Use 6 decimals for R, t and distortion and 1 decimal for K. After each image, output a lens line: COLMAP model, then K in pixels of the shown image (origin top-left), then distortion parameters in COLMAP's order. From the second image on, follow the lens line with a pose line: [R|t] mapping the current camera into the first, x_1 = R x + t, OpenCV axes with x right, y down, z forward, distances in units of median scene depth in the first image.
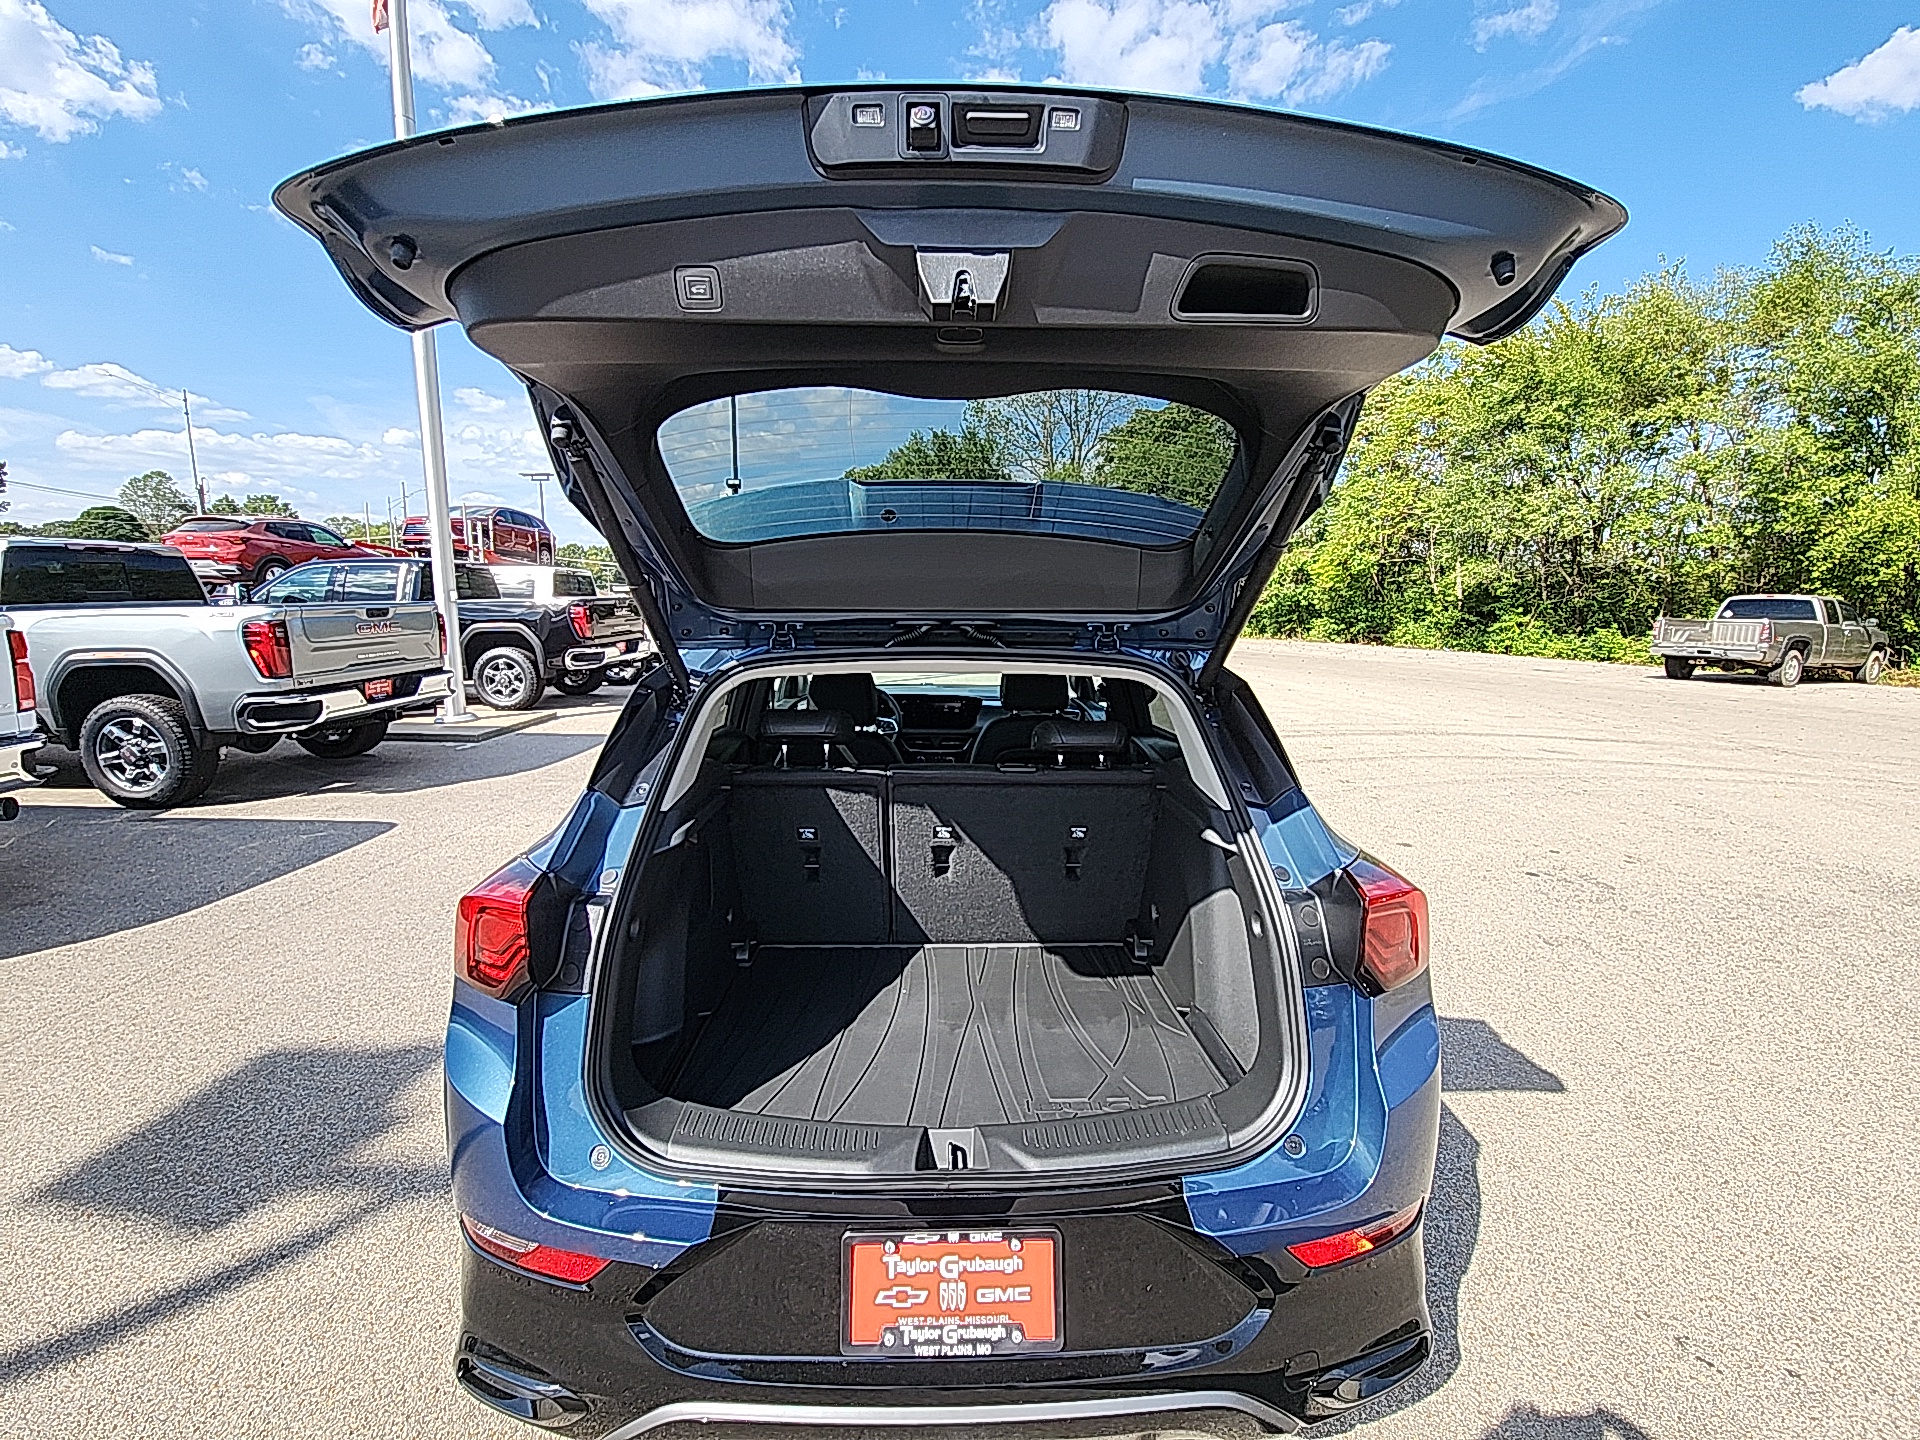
lens RADIAL K [[781.0, 0, 960.6], [0, 781.0, 709.6], [0, 0, 1]] dist [0.015450, -0.012169]
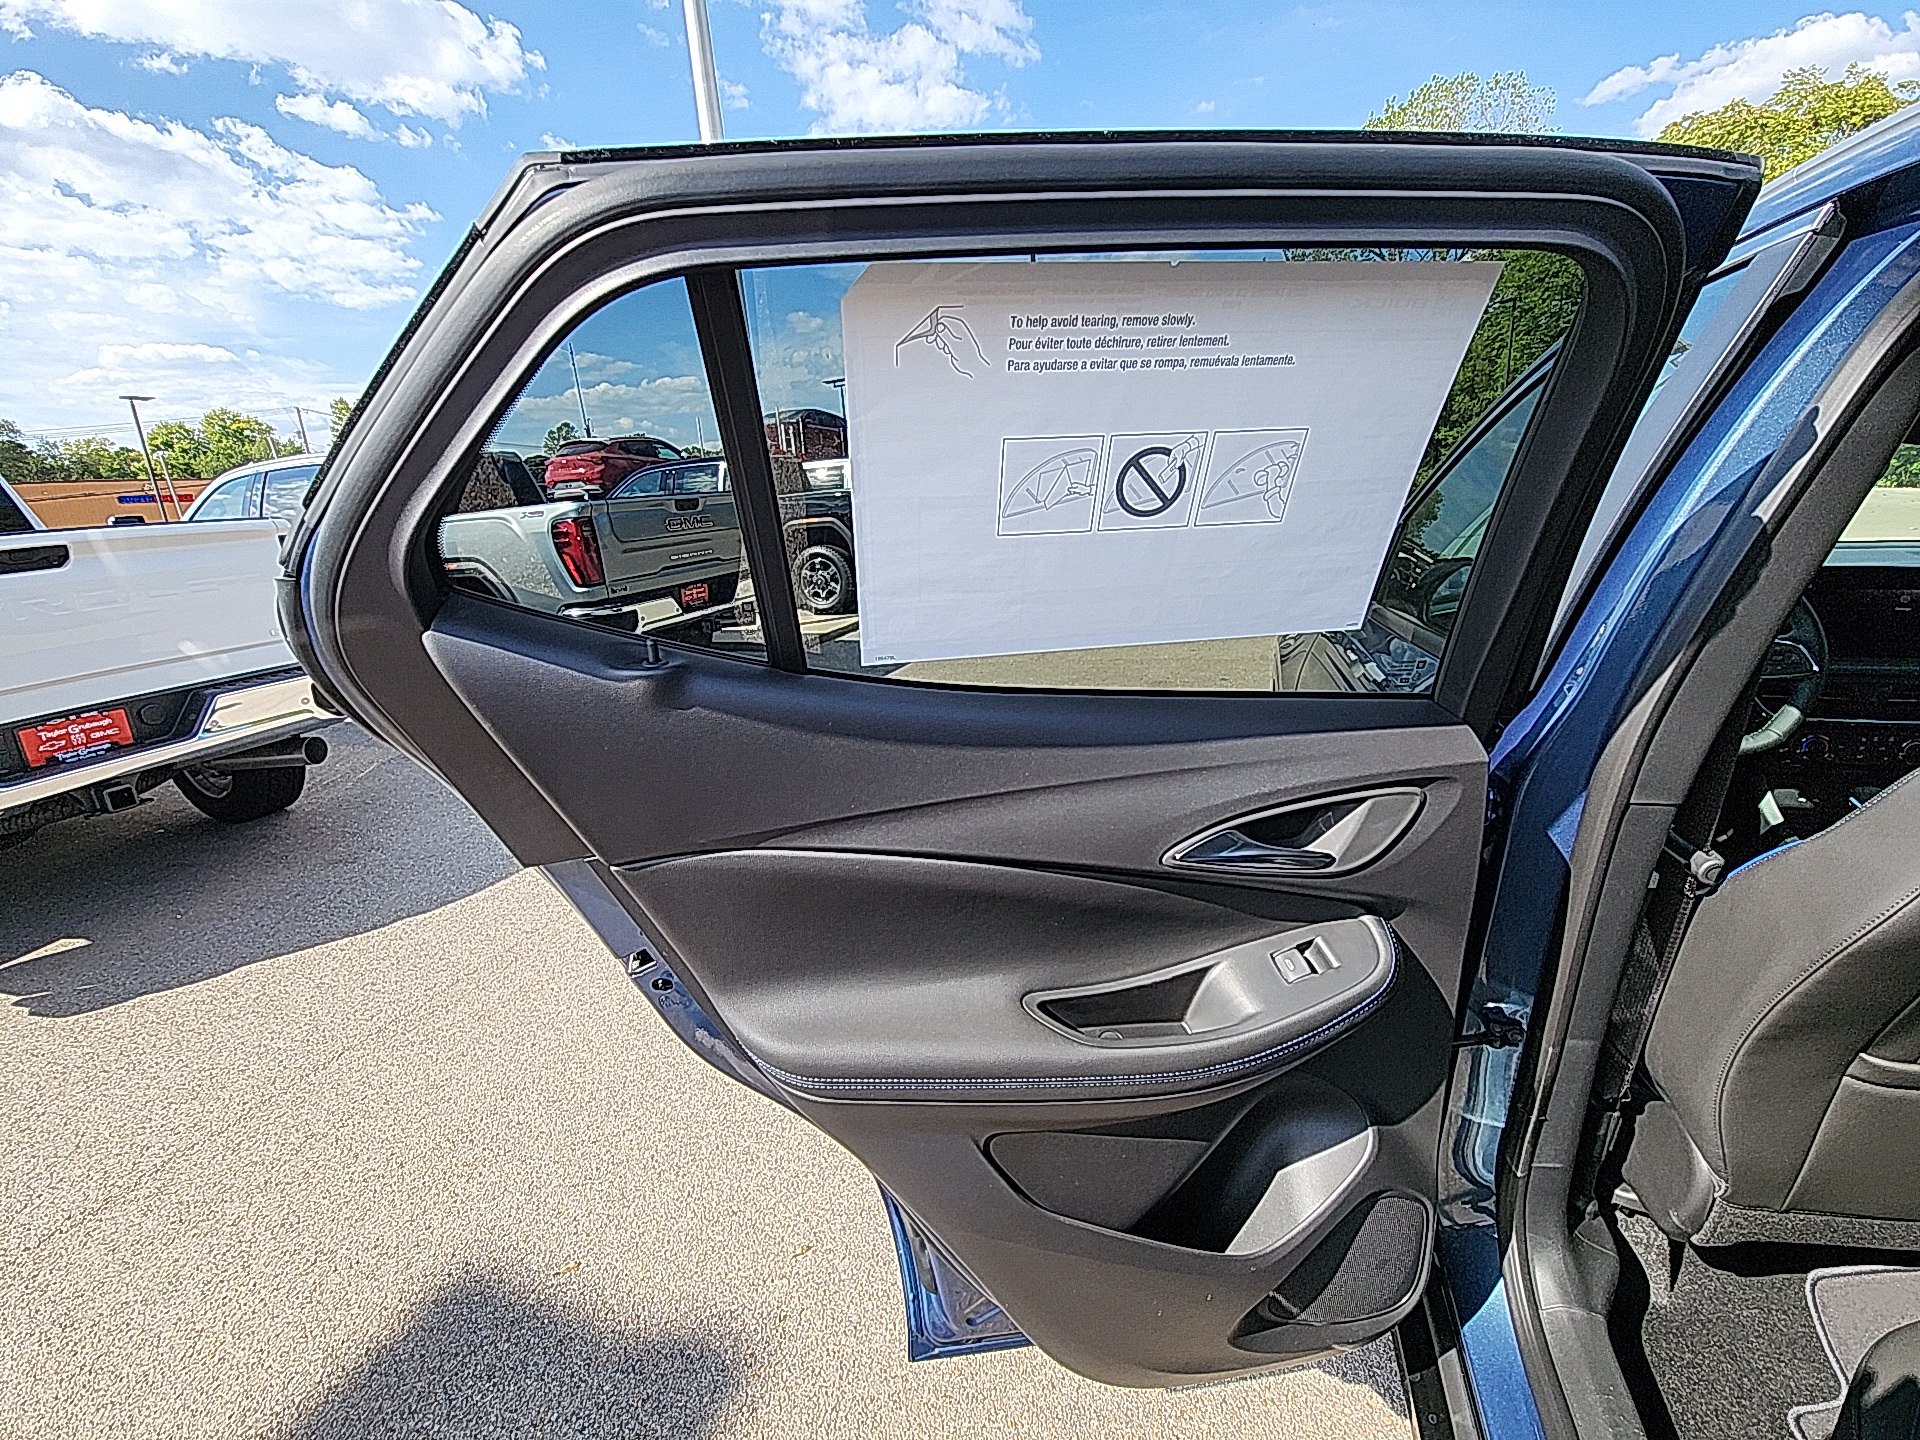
lens RADIAL K [[773.8, 0, 957.7], [0, 773.8, 712.1], [0, 0, 1]] dist [0.034243, -0.021836]
pose [[0.937007, 0.019792, -0.348748, -0.180999], [0.029671, 0.990276, 0.135917, -0.006877], [0.348047, -0.137703, 0.927309, 0.309990]]
